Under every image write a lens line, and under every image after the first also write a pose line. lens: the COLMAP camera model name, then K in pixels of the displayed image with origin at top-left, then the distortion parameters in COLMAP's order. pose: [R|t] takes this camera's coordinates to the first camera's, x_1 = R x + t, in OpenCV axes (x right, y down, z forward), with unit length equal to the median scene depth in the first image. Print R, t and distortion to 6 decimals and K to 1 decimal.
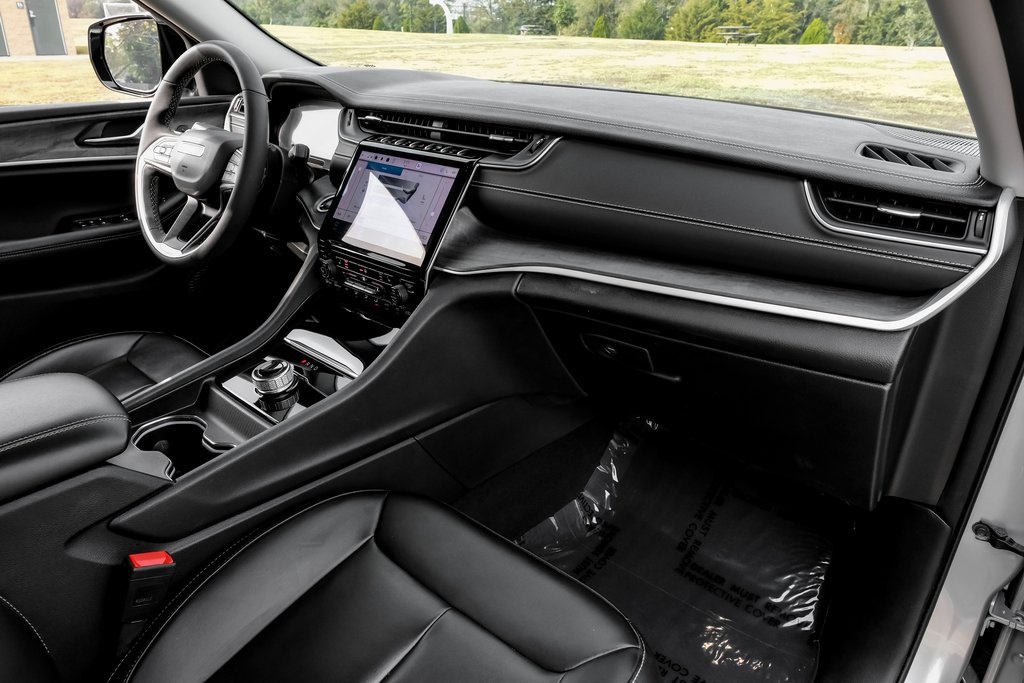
lens RADIAL K [[724.2, 0, 512.0], [0, 724.2, 341.5], [0, 0, 1]] dist [-0.035701, 0.041604]
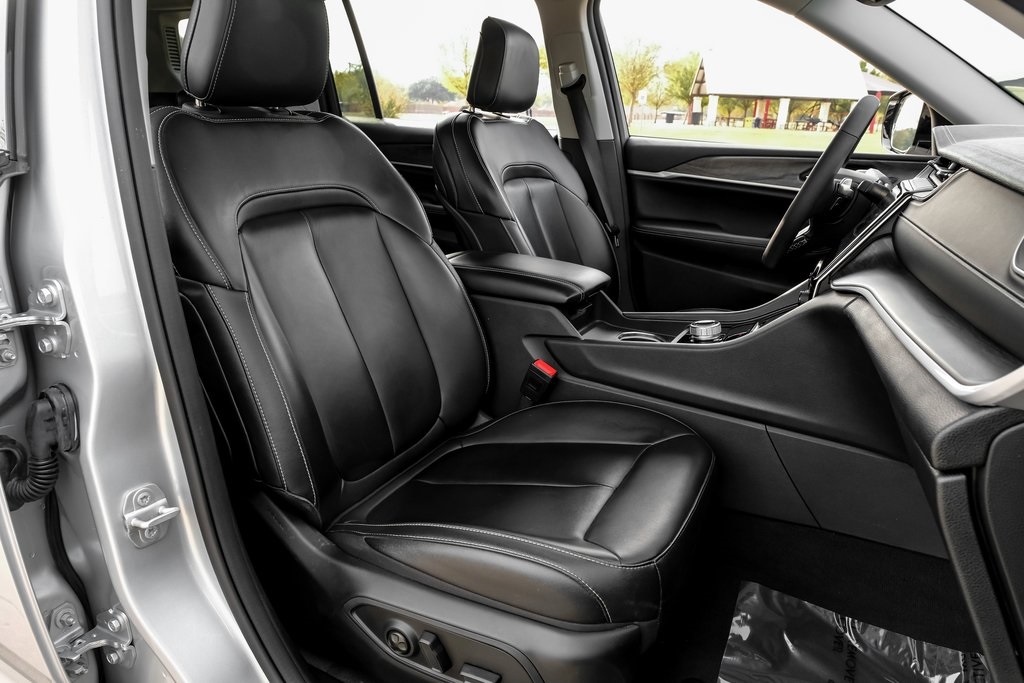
lens RADIAL K [[721.8, 0, 512.0], [0, 721.8, 341.5], [0, 0, 1]] dist [-0.025931, 0.005095]
pose [[0.219500, 0.292177, -0.930834, 0.943552], [-0.430042, 0.885387, 0.176504, -0.016801], [0.875719, 0.361555, 0.319991, 0.332396]]
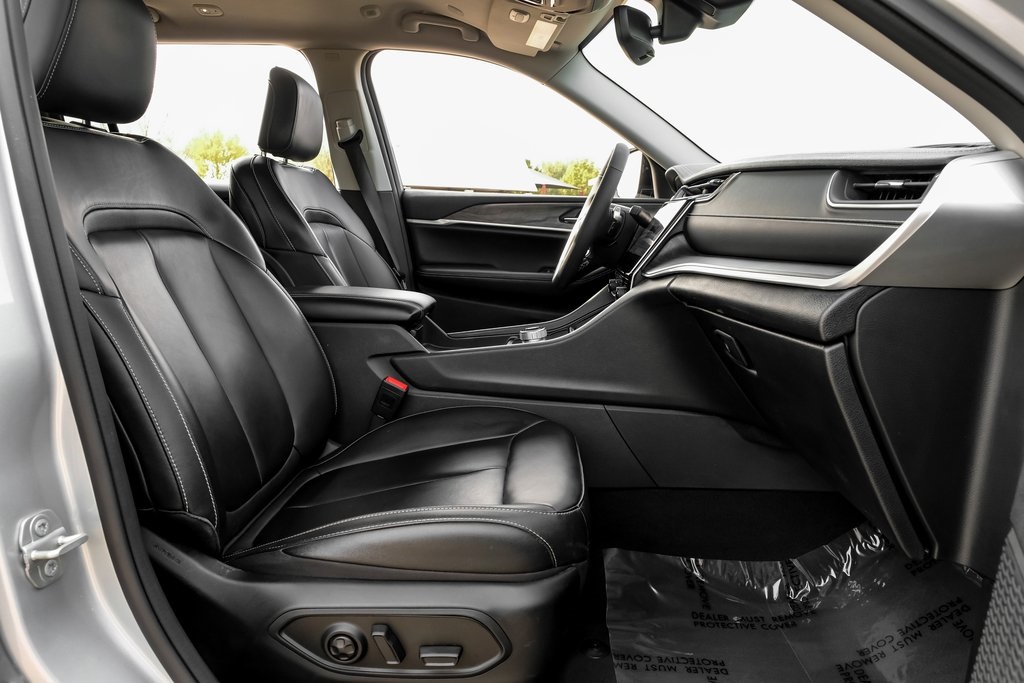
lens RADIAL K [[724.2, 0, 512.0], [0, 724.2, 341.5], [0, 0, 1]] dist [-0.035701, 0.041604]
pose [[0.606576, 0.133000, -0.783822, 0.920437], [-0.346032, 0.931790, -0.109677, 0.275586], [0.715770, 0.337755, 0.611224, 0.091058]]
